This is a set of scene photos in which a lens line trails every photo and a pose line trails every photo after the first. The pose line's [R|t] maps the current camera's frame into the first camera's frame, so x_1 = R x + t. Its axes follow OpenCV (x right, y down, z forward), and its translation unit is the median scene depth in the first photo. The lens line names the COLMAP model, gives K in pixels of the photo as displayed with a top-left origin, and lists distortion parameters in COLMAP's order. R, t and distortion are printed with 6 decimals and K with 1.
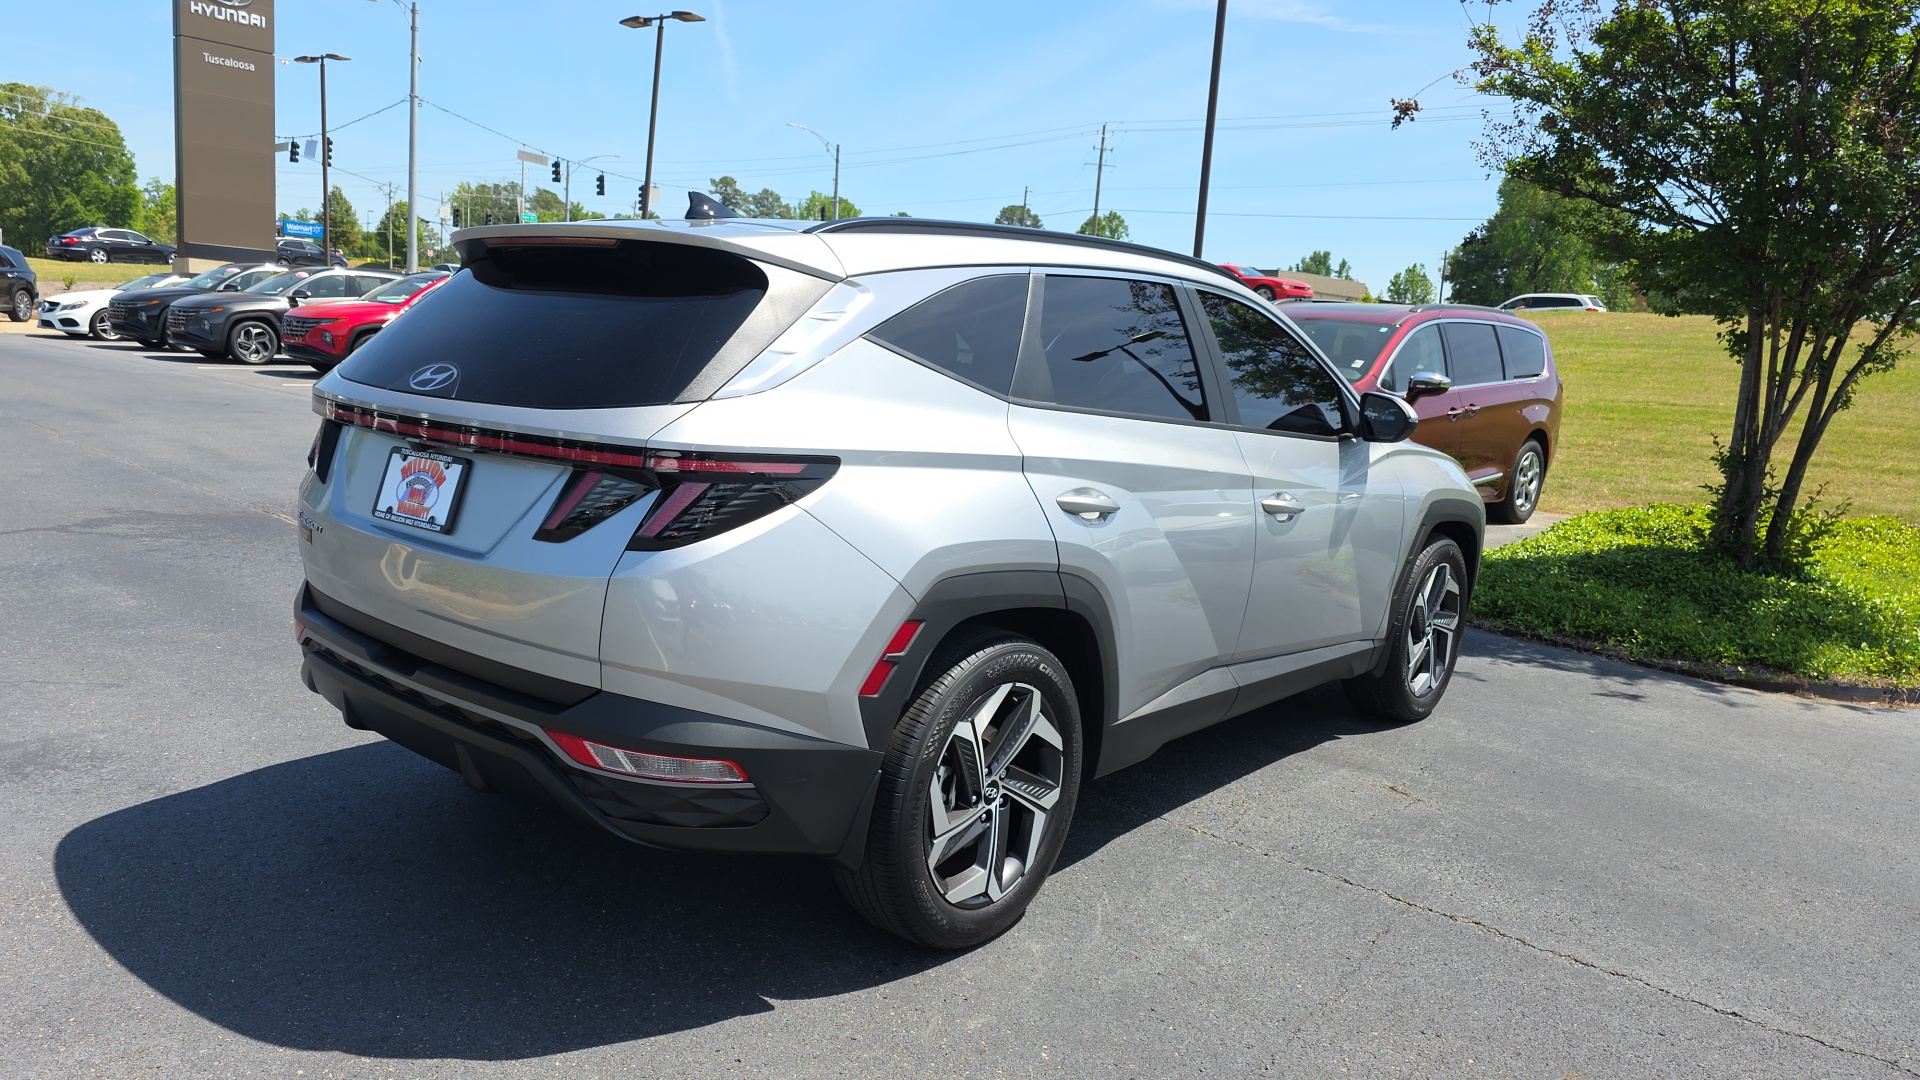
lens RADIAL K [[1281.3, 0, 919.6], [0, 1281.3, 538.2], [0, 0, 1]] dist [0.065631, -0.069797]
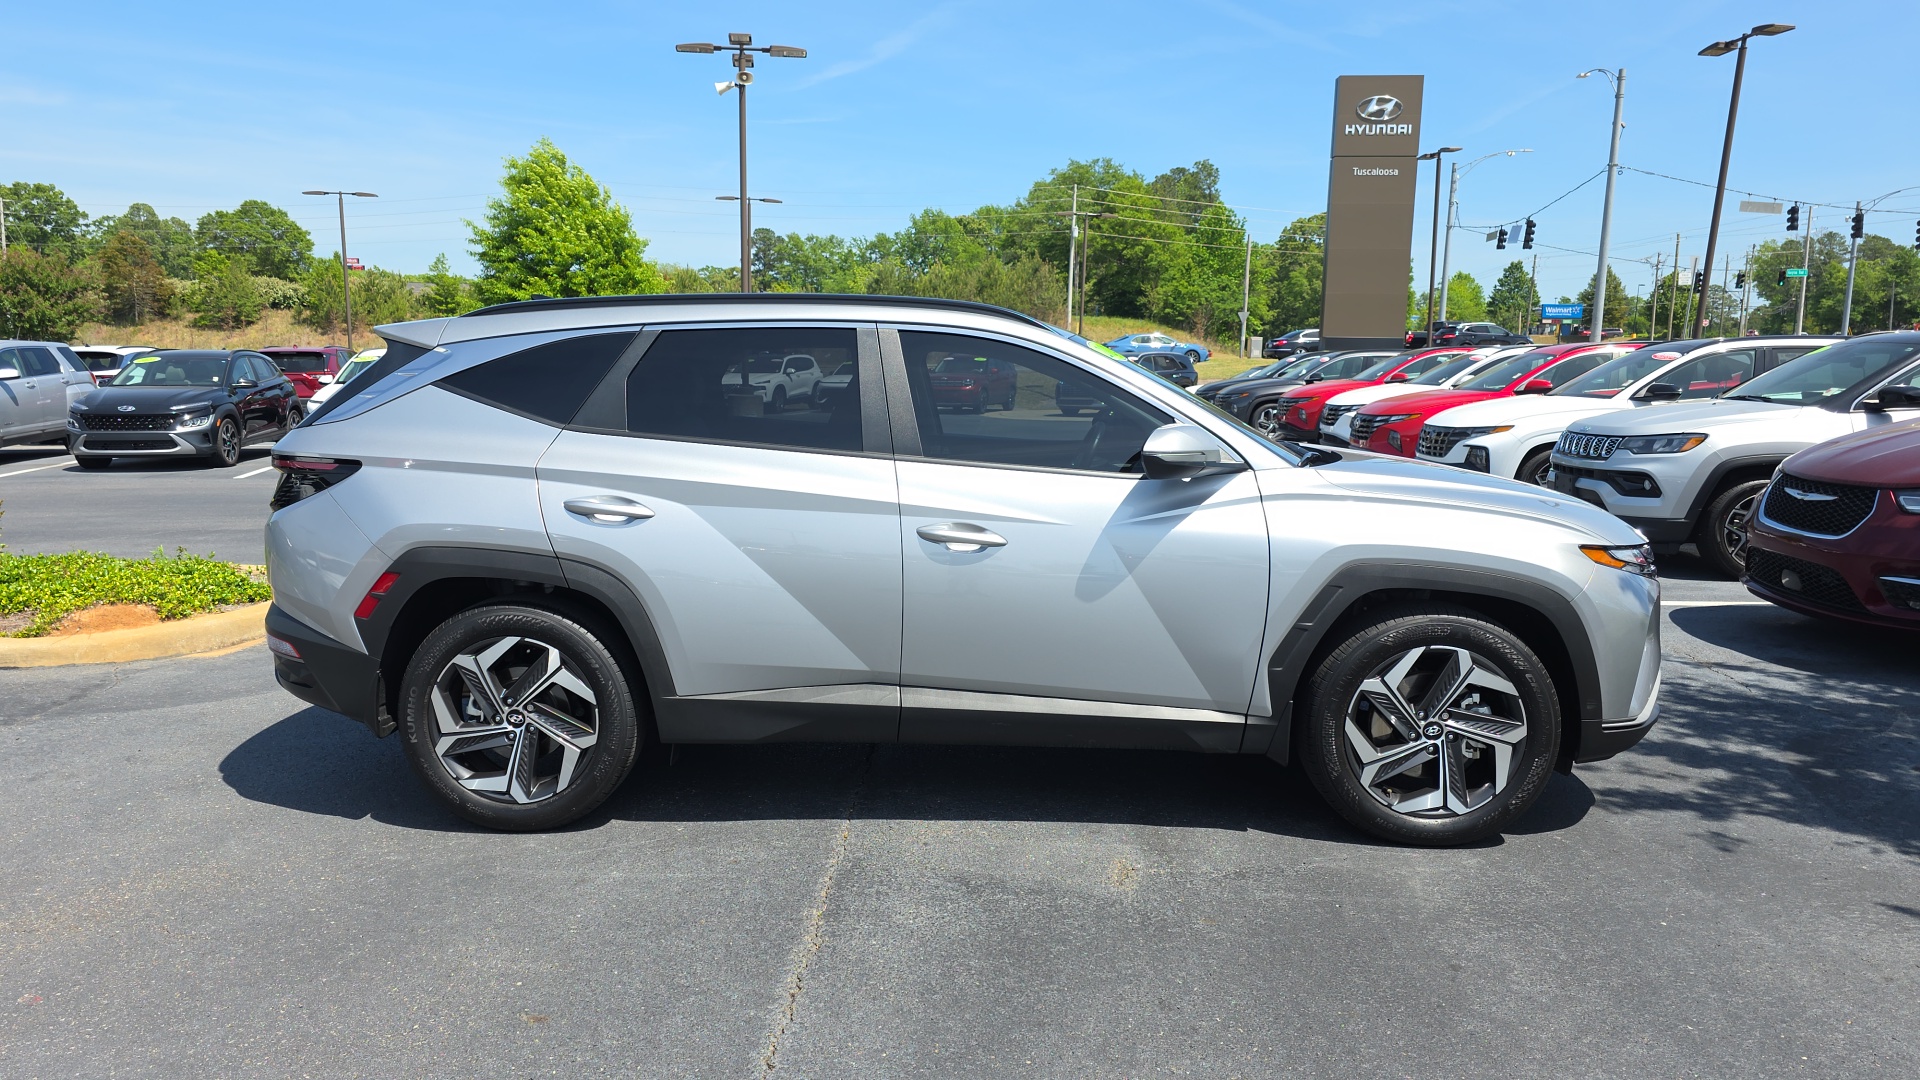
lens RADIAL K [[1294.3, 0, 937.2], [0, 1294.3, 535.0], [0, 0, 1]] dist [0.056281, -0.045787]
pose [[0.636729, 0.041700, -0.769959, 0.856350], [-0.091565, 0.995560, -0.021802, -0.002291], [0.765632, 0.084383, 0.637721, 0.281300]]
